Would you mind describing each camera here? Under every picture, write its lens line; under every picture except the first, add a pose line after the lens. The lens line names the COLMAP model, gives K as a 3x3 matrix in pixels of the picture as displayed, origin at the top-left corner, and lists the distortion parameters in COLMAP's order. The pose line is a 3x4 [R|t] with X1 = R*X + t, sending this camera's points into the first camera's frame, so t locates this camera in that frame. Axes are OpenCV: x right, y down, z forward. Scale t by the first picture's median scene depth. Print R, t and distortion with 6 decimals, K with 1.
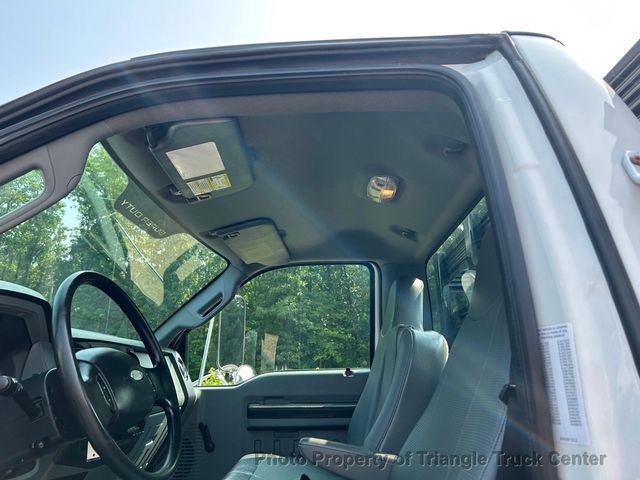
lens RADIAL K [[486.4, 0, 318.8], [0, 486.4, 241.2], [0, 0, 1]] dist [0.052472, -0.062412]
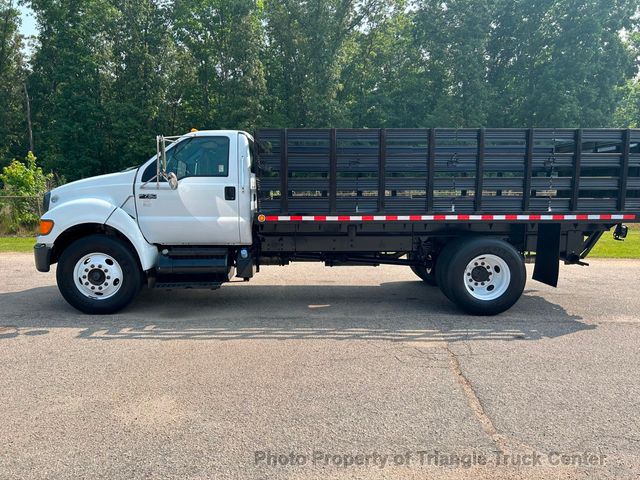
lens RADIAL K [[486.4, 0, 319.0], [0, 486.4, 239.2], [0, 0, 1]] dist [0.052472, -0.062412]
pose [[0.997781, 0.010766, 0.065709, 0.017774], [-0.033796, 0.932164, 0.360457, -0.024583], [-0.057371, -0.361877, 0.930459, -0.107189]]
